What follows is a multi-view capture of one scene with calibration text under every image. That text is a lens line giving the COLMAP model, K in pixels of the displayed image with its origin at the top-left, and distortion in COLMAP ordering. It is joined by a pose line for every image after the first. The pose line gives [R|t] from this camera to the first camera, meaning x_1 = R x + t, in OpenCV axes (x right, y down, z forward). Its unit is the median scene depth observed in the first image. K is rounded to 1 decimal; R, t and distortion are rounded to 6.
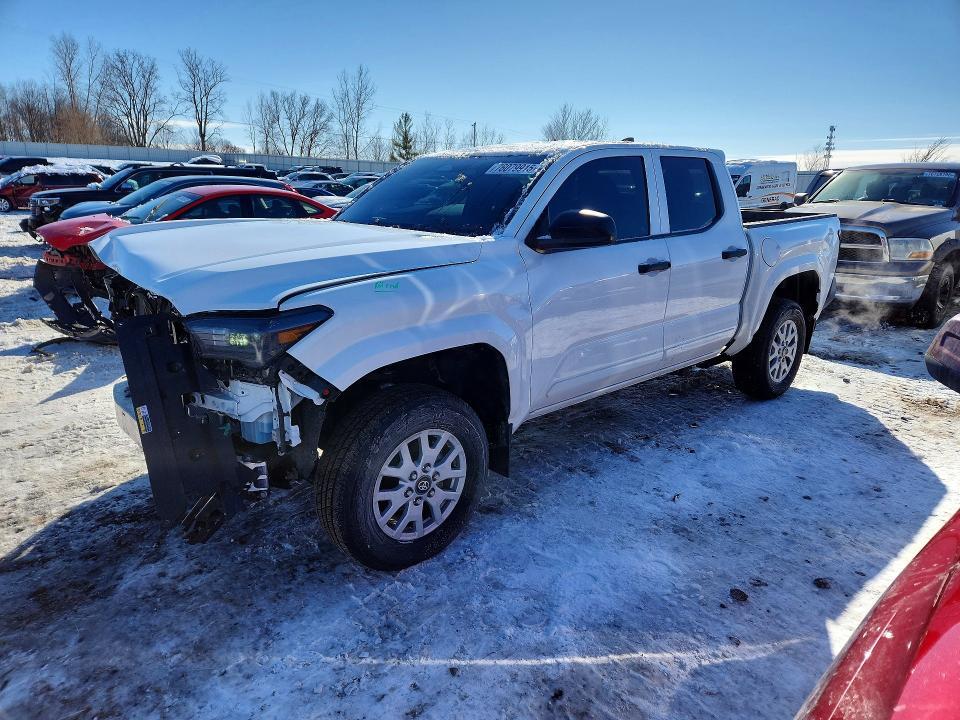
lens RADIAL K [[700.9, 0, 458.6], [0, 700.9, 360.0], [0, 0, 1]] dist [0.012867, 0.001526]
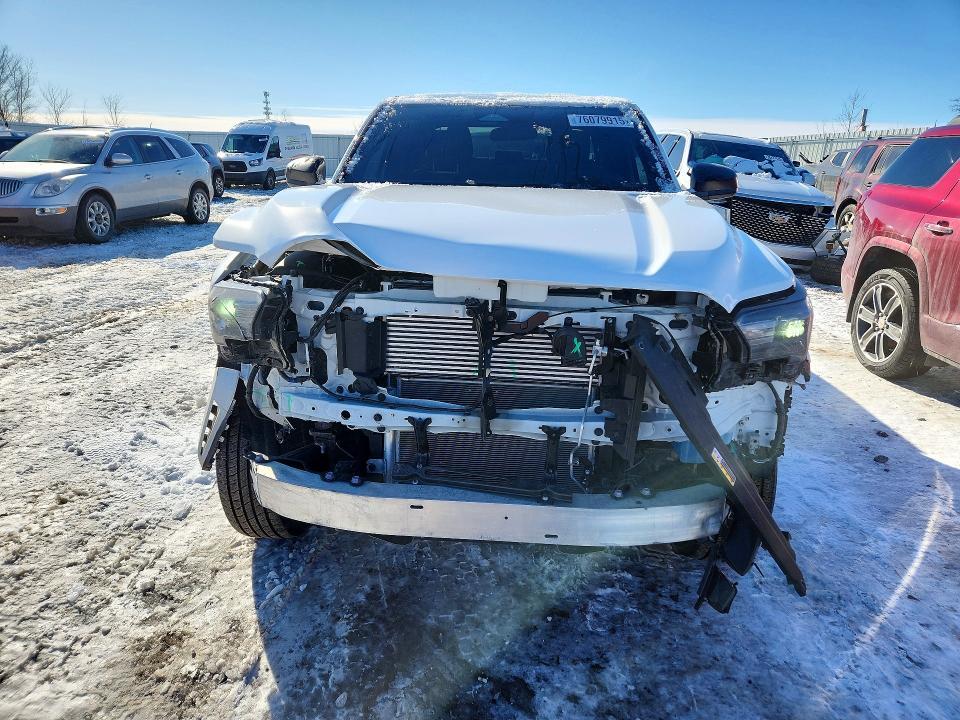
lens RADIAL K [[700.9, 0, 458.6], [0, 700.9, 360.0], [0, 0, 1]] dist [0.012867, 0.001526]
pose [[0.677405, -0.208372, 0.705481, -0.694607], [0.173549, 0.977240, 0.121997, -0.096360], [-0.714845, 0.039794, 0.698150, 0.438598]]
